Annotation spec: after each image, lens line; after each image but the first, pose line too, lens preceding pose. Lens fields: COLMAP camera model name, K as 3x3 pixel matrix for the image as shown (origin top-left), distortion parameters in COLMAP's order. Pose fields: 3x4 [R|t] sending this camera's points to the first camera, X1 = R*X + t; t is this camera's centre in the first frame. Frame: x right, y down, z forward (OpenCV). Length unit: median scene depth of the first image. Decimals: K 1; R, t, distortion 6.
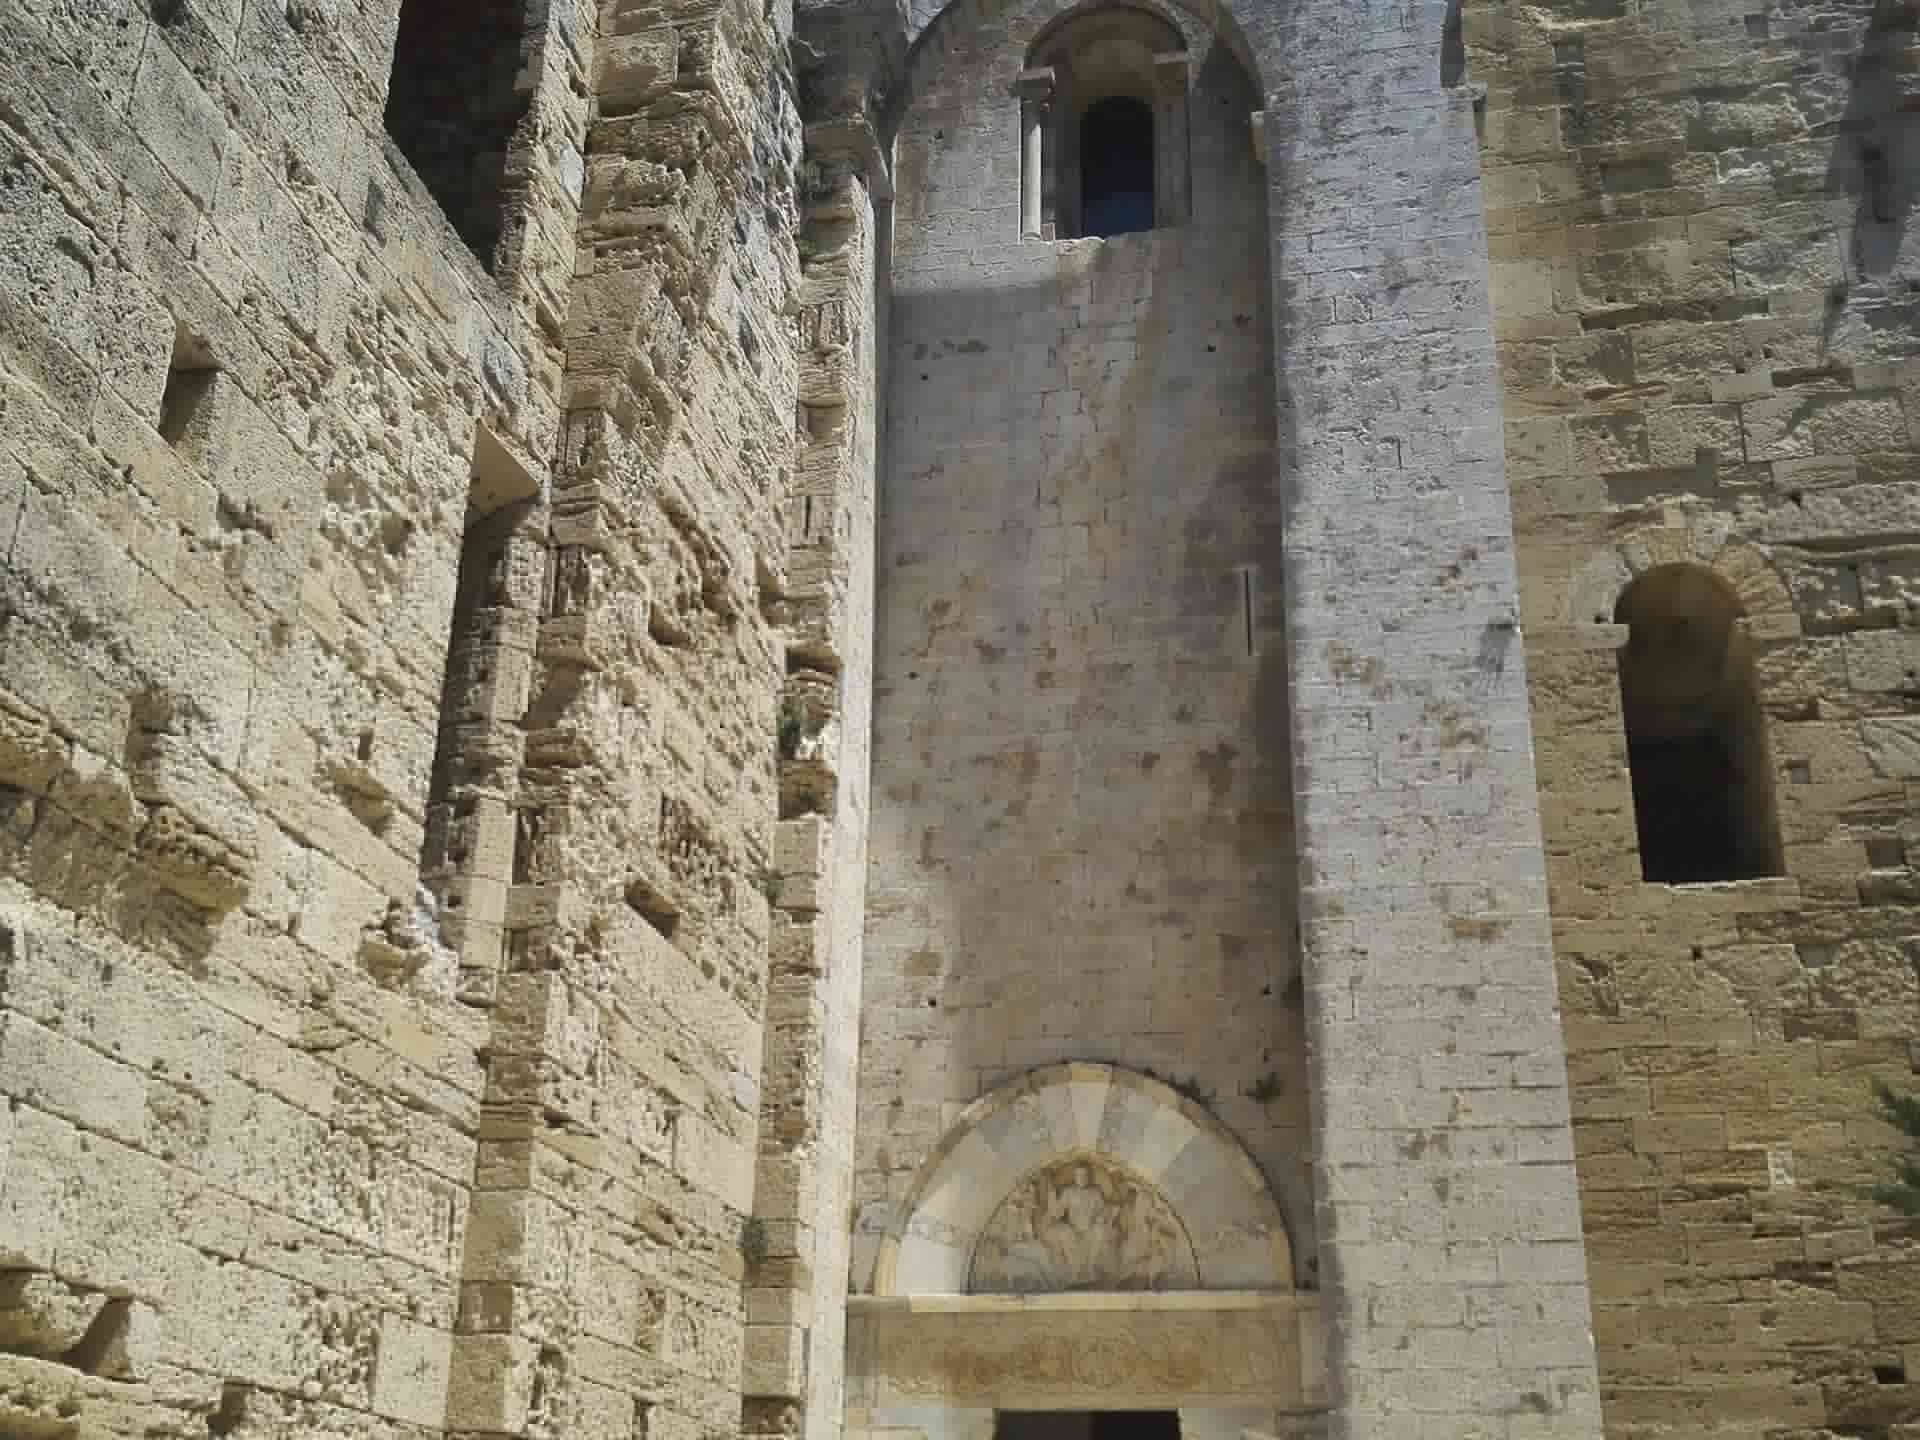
lens RADIAL K [[2168.2, 0, 976.4], [0, 2168.2, 734.5], [0, 0, 1]] dist [0.088513, 0.000000]
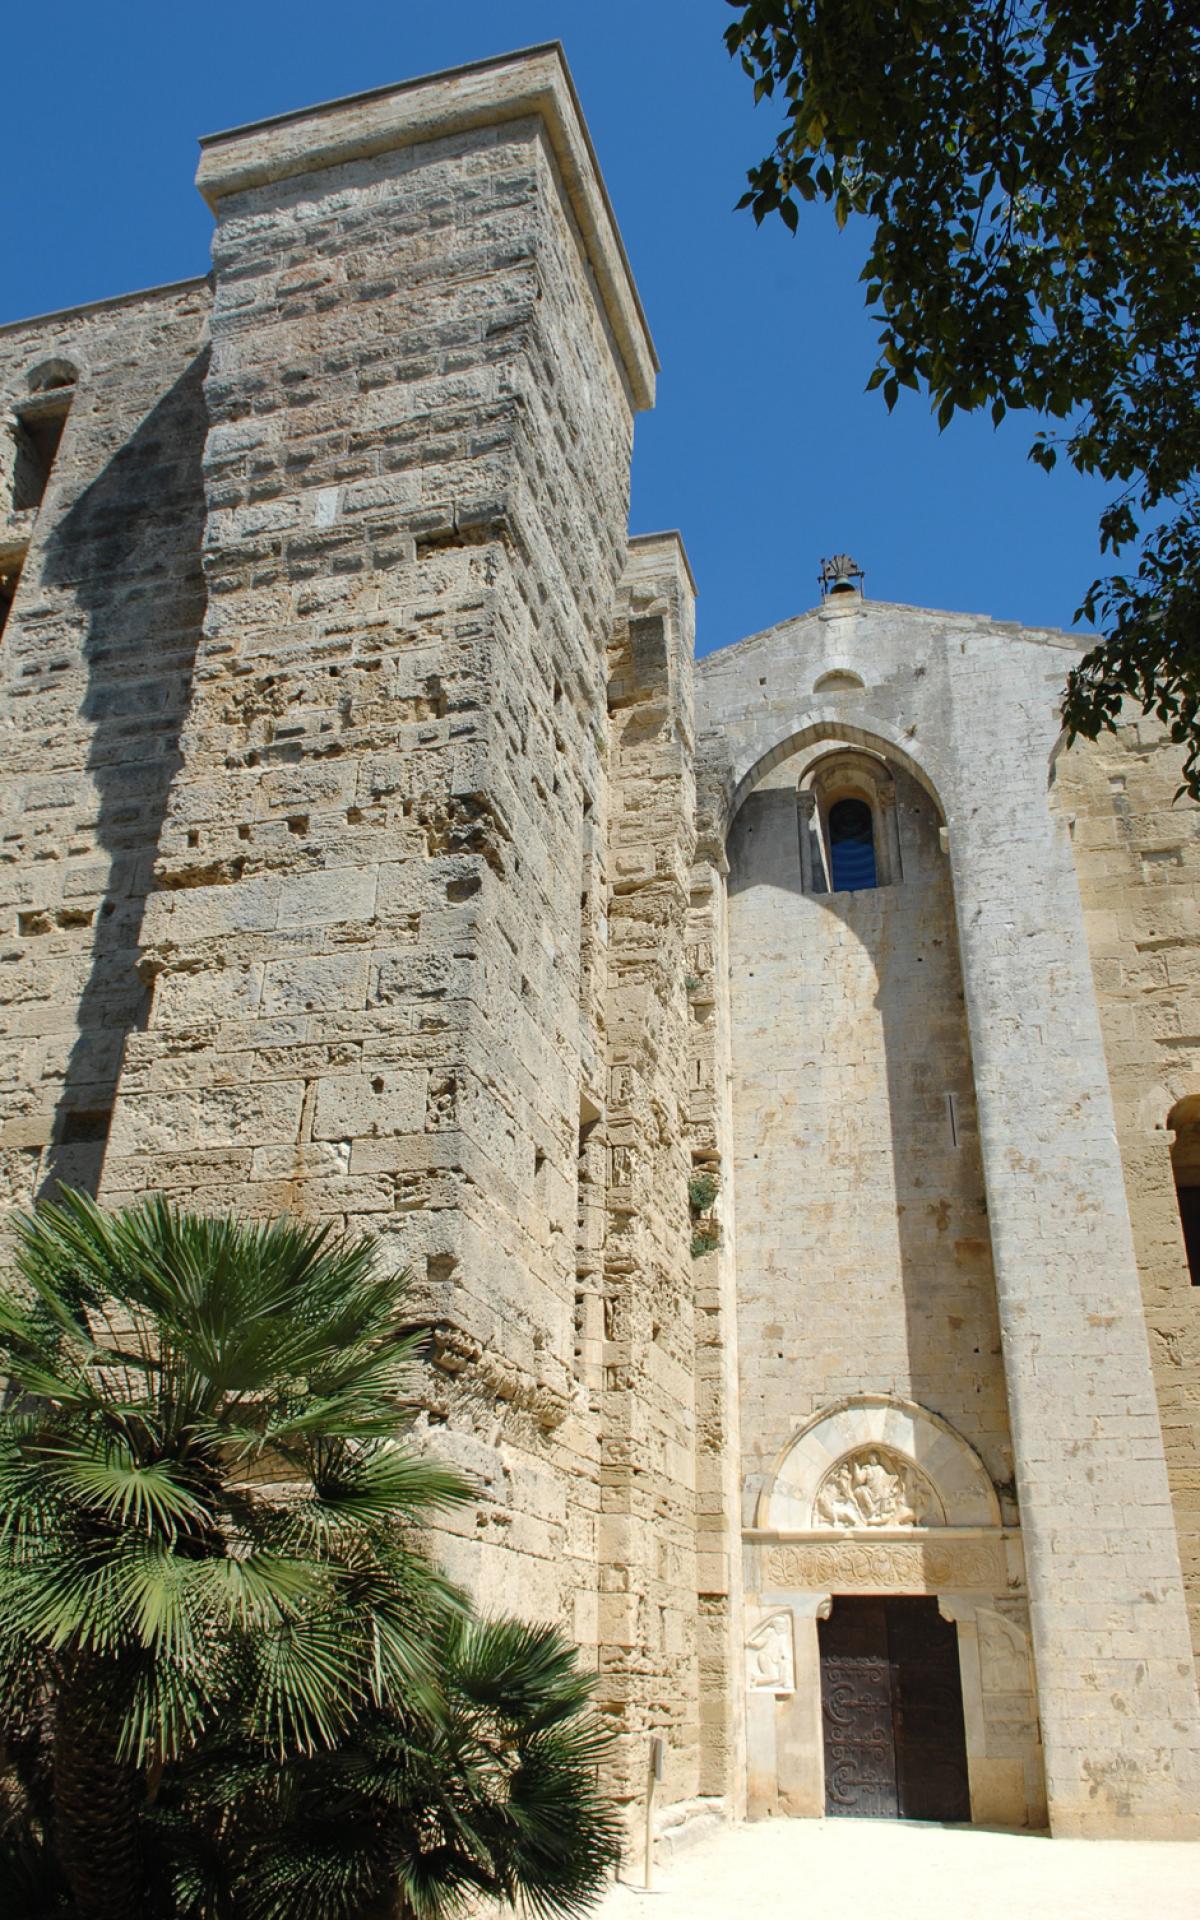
lens RADIAL K [[1456.1, 0, 585.5], [0, 1456.1, 957.7], [0, 0, 1]] dist [-0.011044, -0.008075]
pose [[0.998804, -0.020275, -0.044502, -0.122318], [0.018077, 0.998623, -0.049239, -0.145184], [0.045439, 0.048376, 0.997795, -0.192673]]
